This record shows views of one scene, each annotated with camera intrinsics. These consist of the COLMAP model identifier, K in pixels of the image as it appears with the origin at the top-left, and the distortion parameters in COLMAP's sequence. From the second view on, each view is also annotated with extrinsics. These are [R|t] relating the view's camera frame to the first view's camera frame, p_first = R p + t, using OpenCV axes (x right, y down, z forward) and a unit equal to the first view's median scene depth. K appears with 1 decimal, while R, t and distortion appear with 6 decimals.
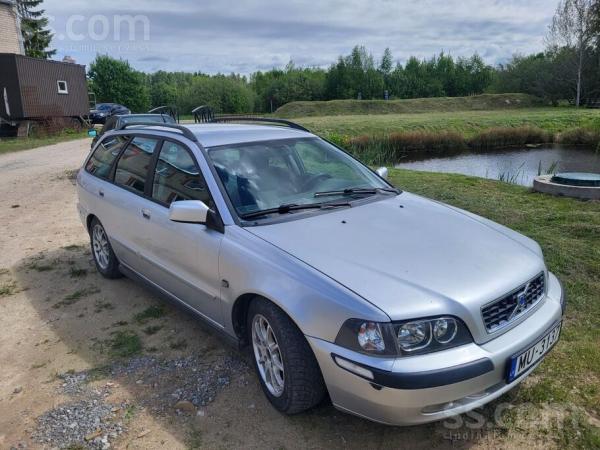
lens RADIAL K [[445.2, 0, 300.0], [0, 445.2, 225.0], [0, 0, 1]] dist [0.002298, 0.003324]
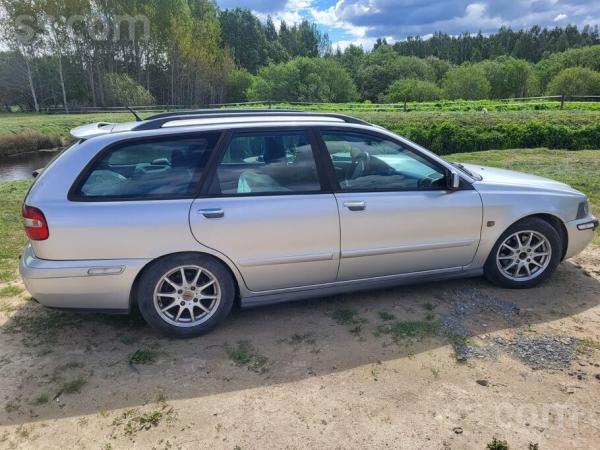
lens RADIAL K [[445.2, 0, 300.0], [0, 445.2, 225.0], [0, 0, 1]] dist [0.002298, 0.003324]
pose [[0.448839, -0.228075, 0.864017, -1.239898], [0.240153, 0.962097, 0.129210, -0.135083], [-0.860738, 0.149502, 0.486600, 0.655757]]
